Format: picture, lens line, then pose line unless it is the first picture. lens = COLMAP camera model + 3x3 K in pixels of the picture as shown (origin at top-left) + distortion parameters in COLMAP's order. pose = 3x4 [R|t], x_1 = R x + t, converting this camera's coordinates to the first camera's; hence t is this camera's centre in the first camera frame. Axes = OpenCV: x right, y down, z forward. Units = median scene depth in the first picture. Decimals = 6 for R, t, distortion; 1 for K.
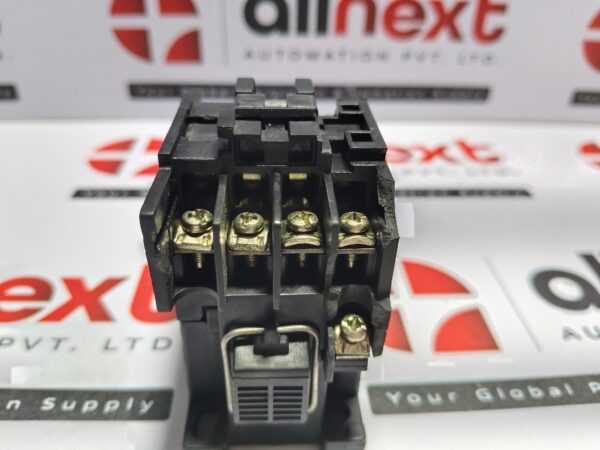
lens RADIAL K [[452.3, 0, 300.0], [0, 452.3, 225.0], [0, 0, 1]] dist [-0.084115, -0.006151]
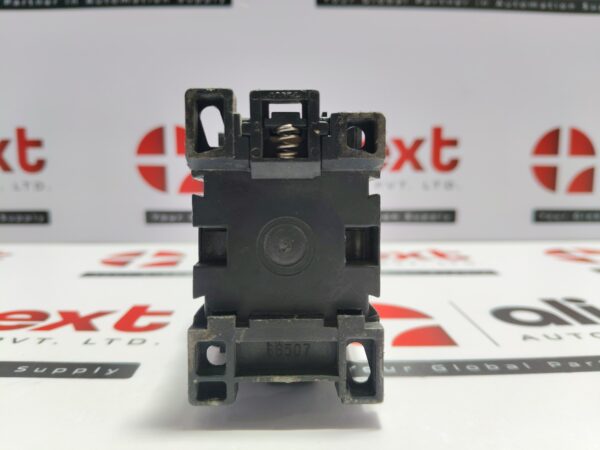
lens RADIAL K [[451.9, 0, 301.6], [0, 451.9, 224.7], [0, 0, 1]] dist [-0.081567, 0.000946]
pose [[0.999239, -0.027734, -0.027421, 0.113924], [0.012478, 0.893469, -0.448951, 0.452230], [0.036950, 0.448267, 0.893135, -0.067853]]
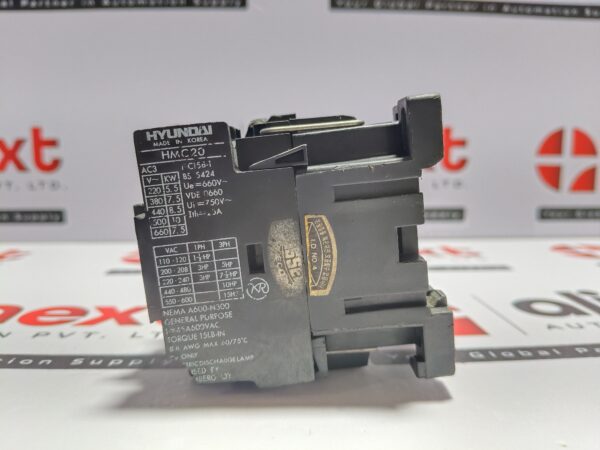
lens RADIAL K [[452.3, 0, 300.0], [0, 452.3, 225.0], [0, 0, 1]] dist [-0.084115, -0.006151]
pose [[0.999485, -0.030869, -0.008799, 0.001890], [0.023664, 0.893838, -0.447764, 0.477312], [0.021687, 0.447325, 0.894108, -0.106953]]
